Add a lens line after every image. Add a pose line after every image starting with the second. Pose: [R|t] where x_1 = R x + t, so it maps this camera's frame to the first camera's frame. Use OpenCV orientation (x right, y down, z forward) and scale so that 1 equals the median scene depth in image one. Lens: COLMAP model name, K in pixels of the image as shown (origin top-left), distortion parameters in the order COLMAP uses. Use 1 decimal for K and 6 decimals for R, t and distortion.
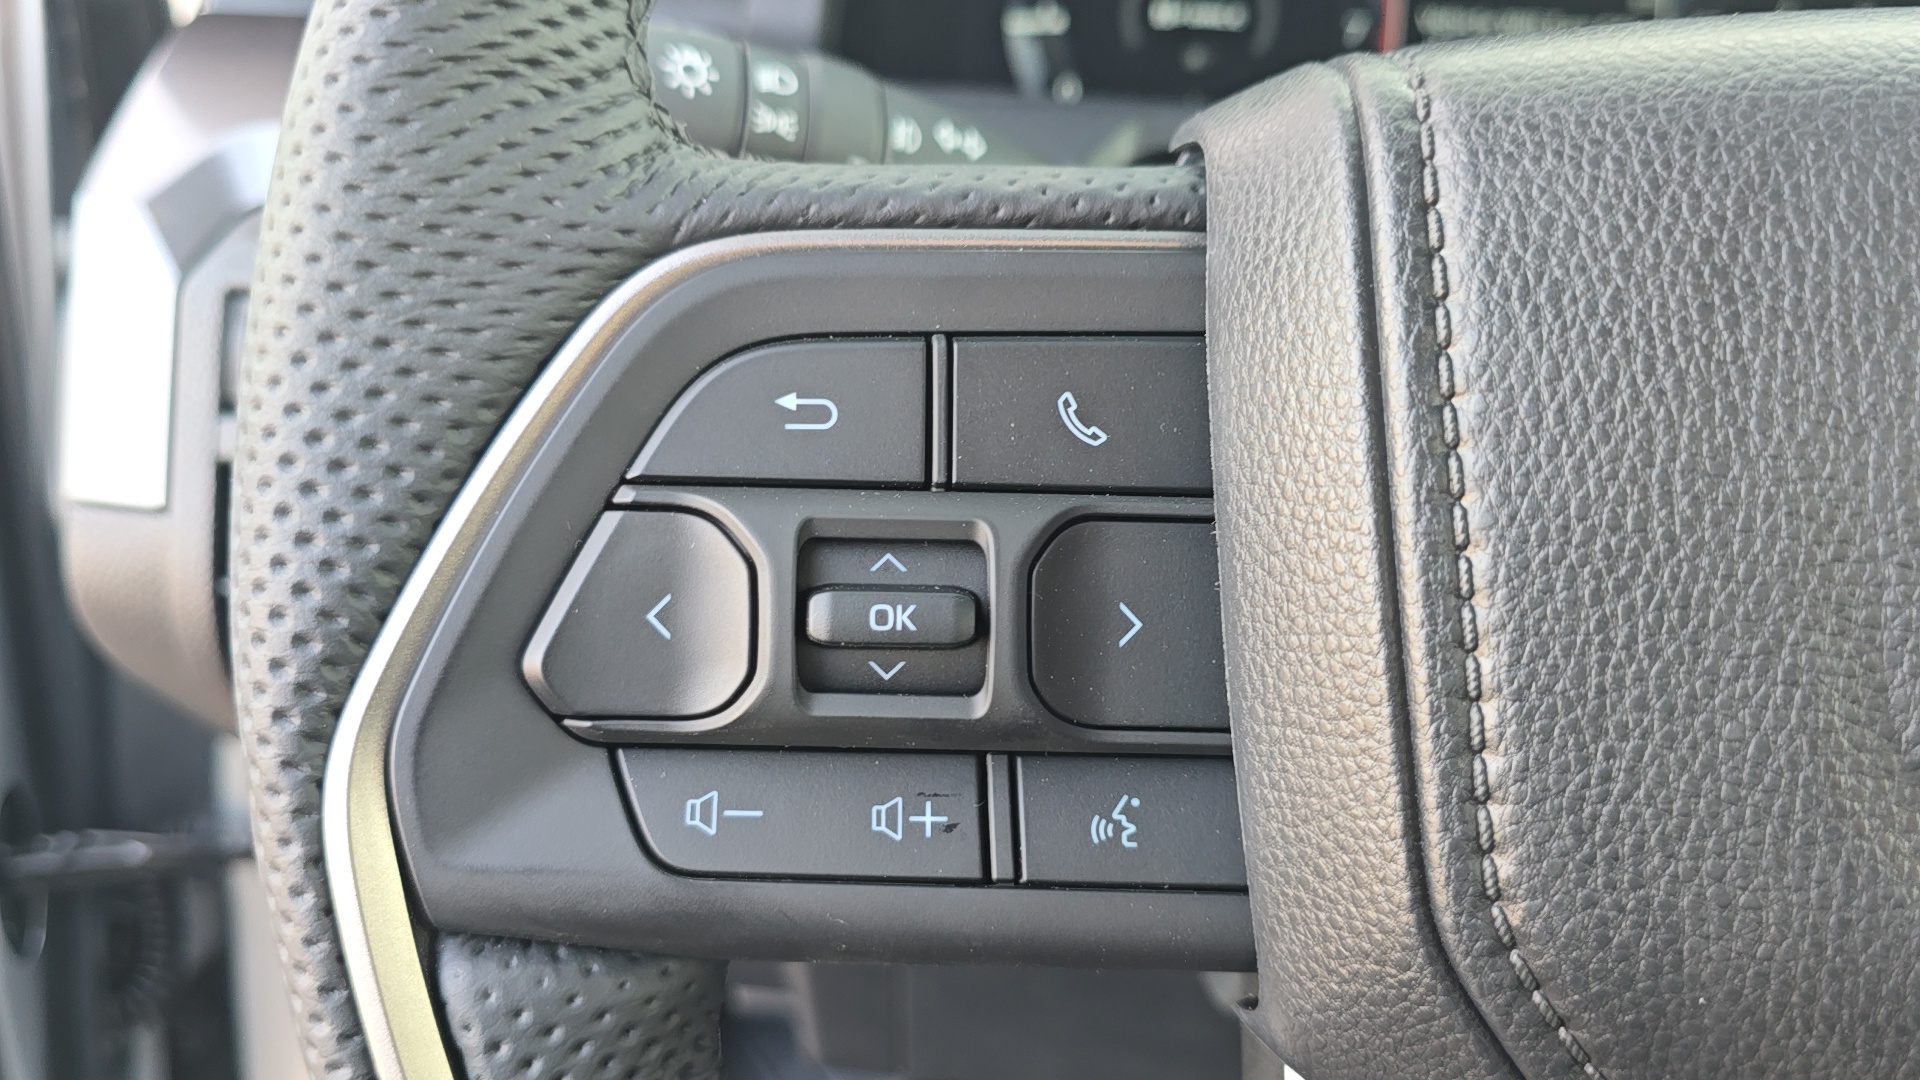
lens RADIAL K [[1659.6, 0, 933.2], [0, 1659.6, 543.6], [0, 0, 1]] dist [-0.031664, -0.000335]
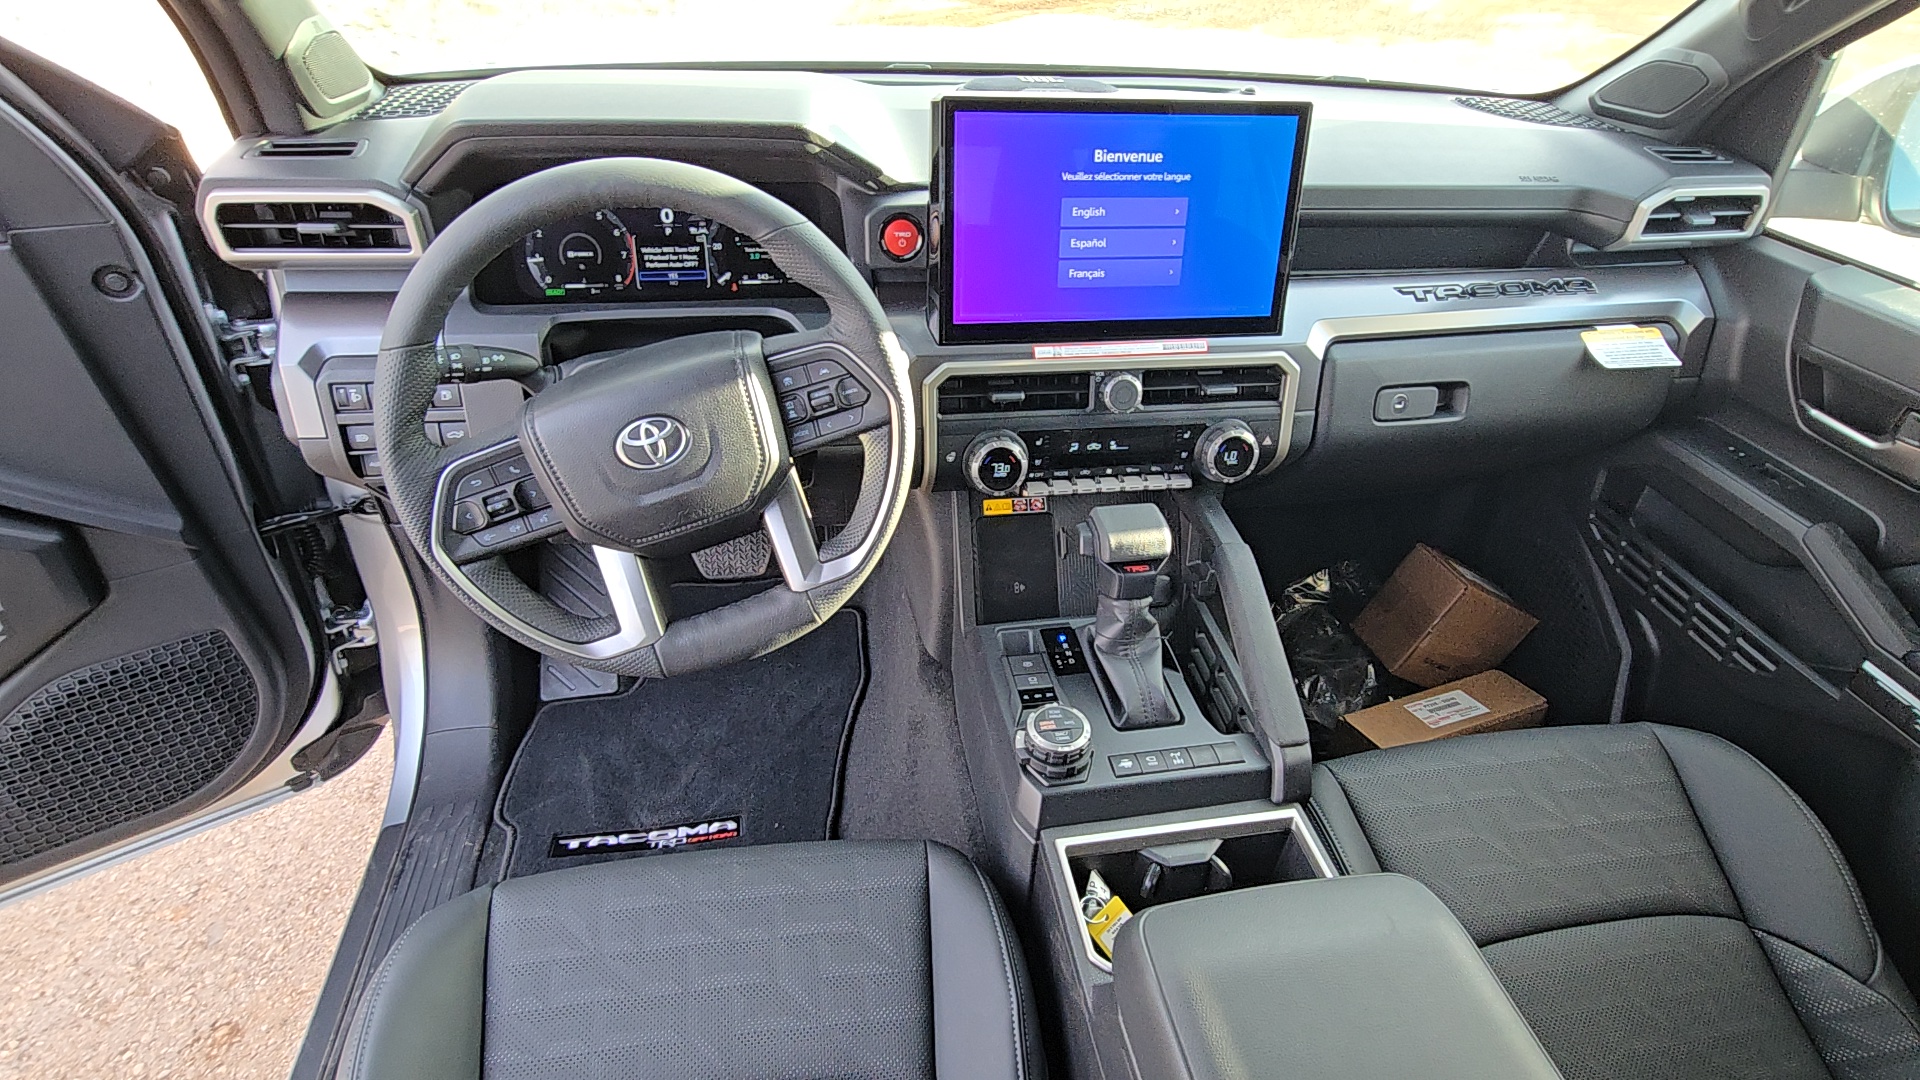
lens RADIAL K [[941.0, 0, 935.9], [0, 941.0, 541.7], [0, 0, 1]] dist [0.001173, 0.000472]
pose [[0.962122, -0.180635, 0.204186, 0.969380], [0.107755, 0.939967, 0.323806, -0.796350], [-0.250419, -0.289539, 0.923828, -3.392321]]
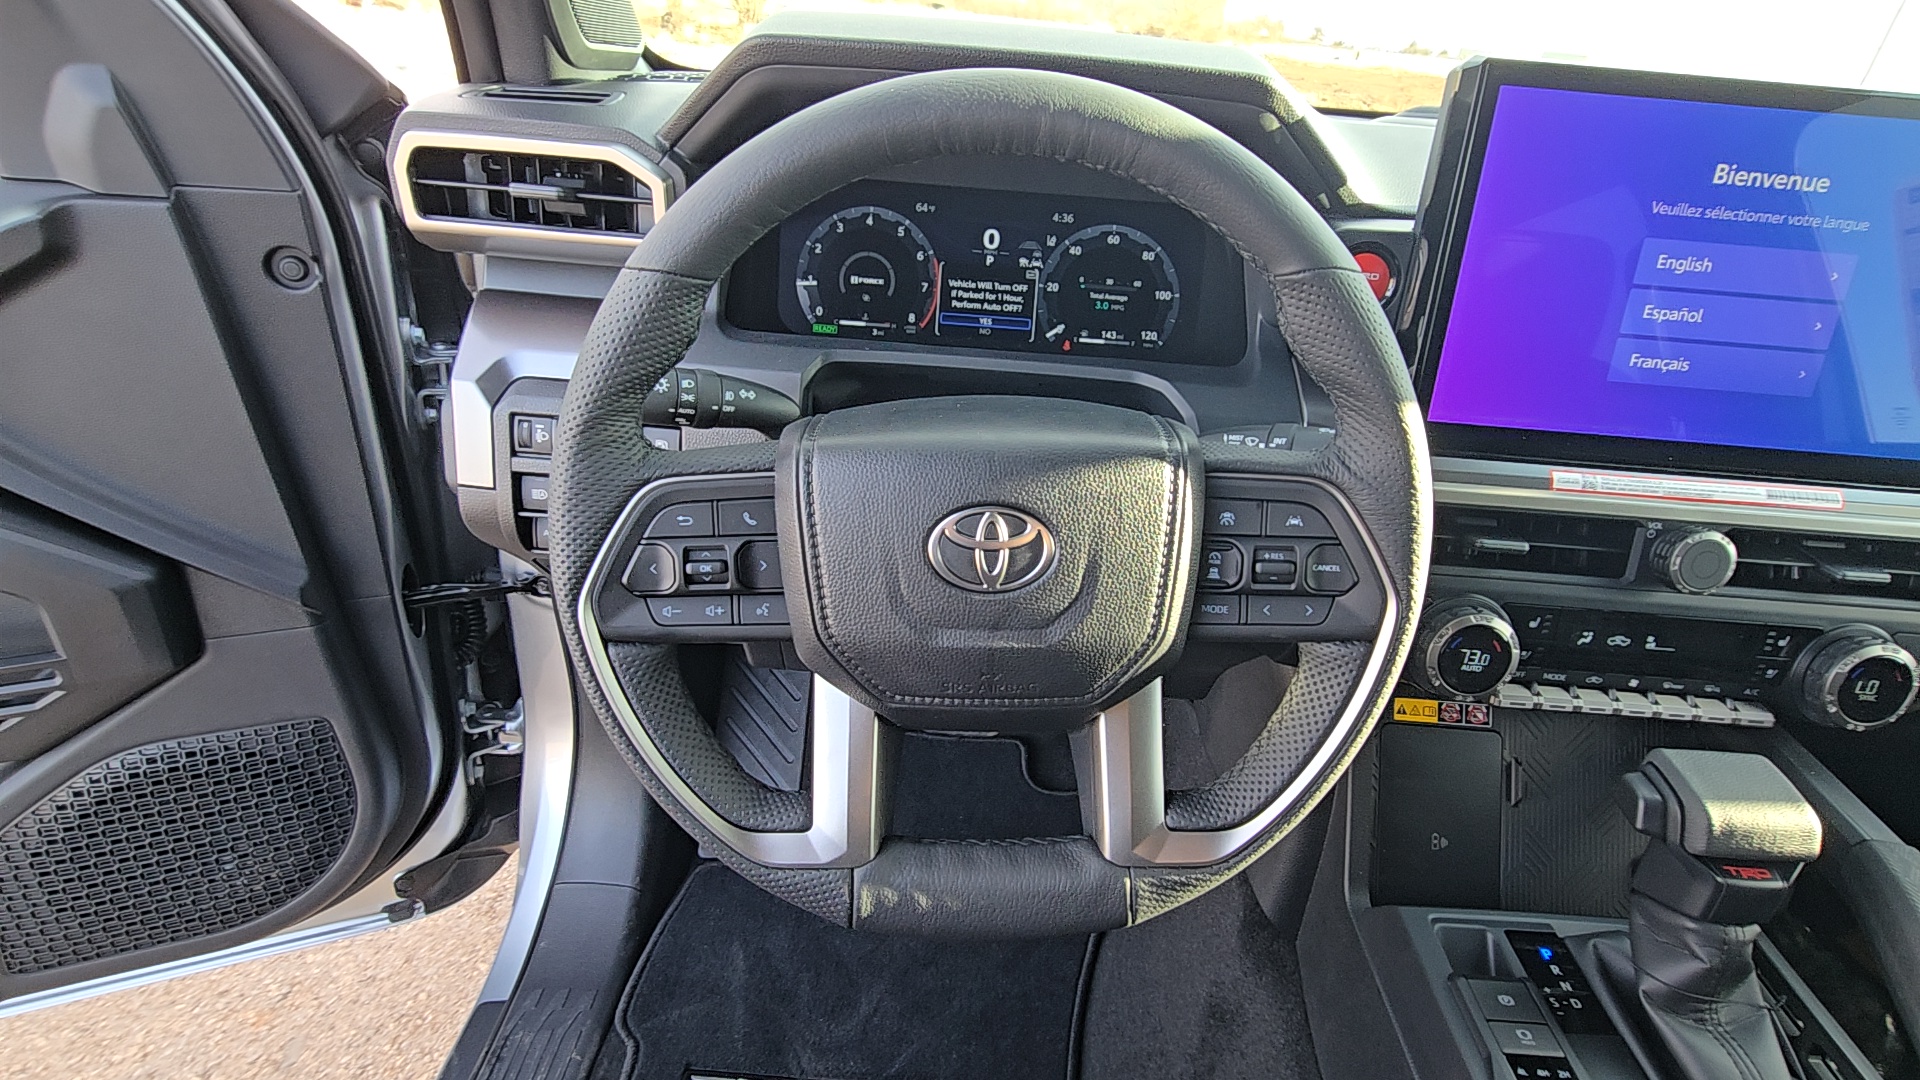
lens RADIAL K [[941.0, 0, 935.9], [0, 941.0, 541.7], [0, 0, 1]] dist [0.001173, 0.000472]
pose [[0.997763, -0.034881, 0.057026, 0.433872], [0.024211, 0.983714, 0.178100, -0.443664], [-0.062310, -0.176321, 0.982359, -1.449132]]
